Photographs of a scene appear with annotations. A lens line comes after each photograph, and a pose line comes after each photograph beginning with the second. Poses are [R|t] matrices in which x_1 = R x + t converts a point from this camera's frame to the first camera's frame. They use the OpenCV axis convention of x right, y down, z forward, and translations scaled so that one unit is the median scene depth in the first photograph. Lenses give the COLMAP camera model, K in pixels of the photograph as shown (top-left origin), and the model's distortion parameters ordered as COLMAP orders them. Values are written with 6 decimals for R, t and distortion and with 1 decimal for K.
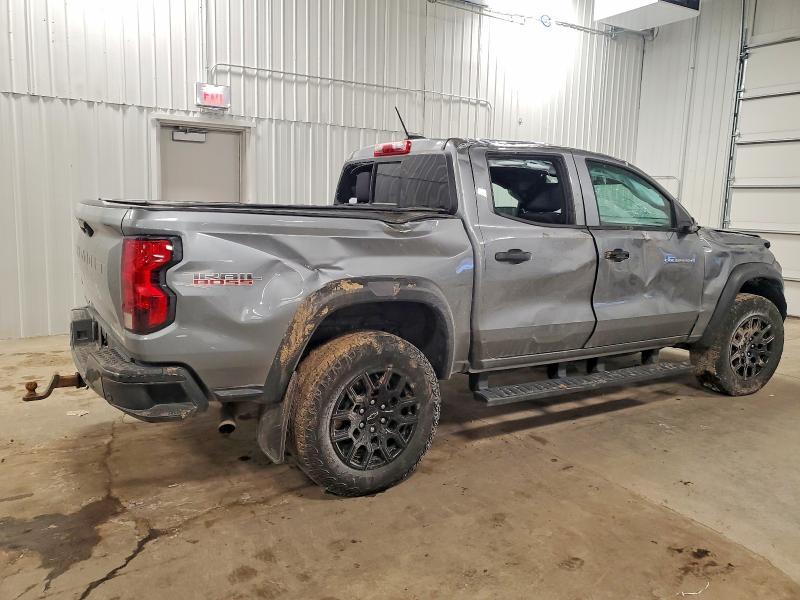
lens RADIAL K [[623.6, 0, 390.2], [0, 623.6, 297.8], [0, 0, 1]] dist [0.010793, 0.005039]
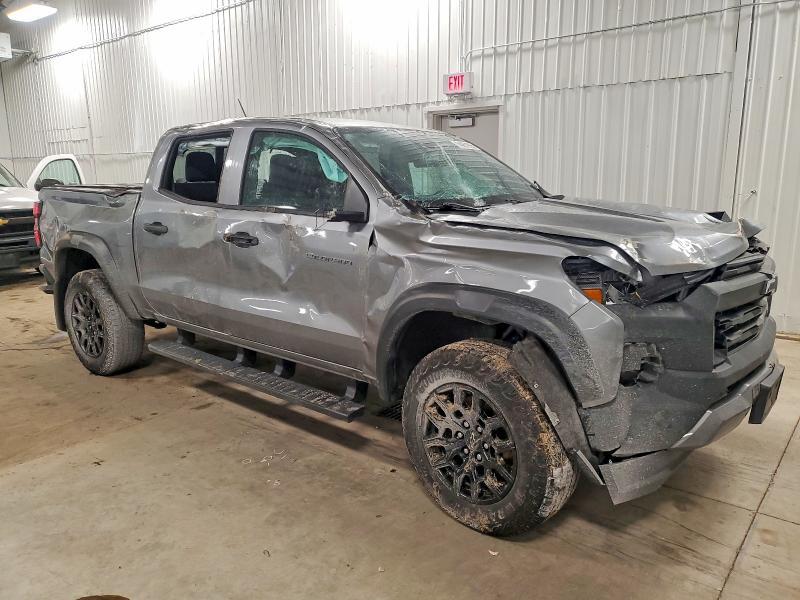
lens RADIAL K [[623.6, 0, 390.2], [0, 623.6, 297.8], [0, 0, 1]] dist [0.010793, 0.005039]
pose [[0.310773, 0.161324, -0.936694, 1.213040], [-0.126585, 0.983737, 0.127429, -0.120347], [0.942017, 0.078970, 0.326140, 0.877771]]
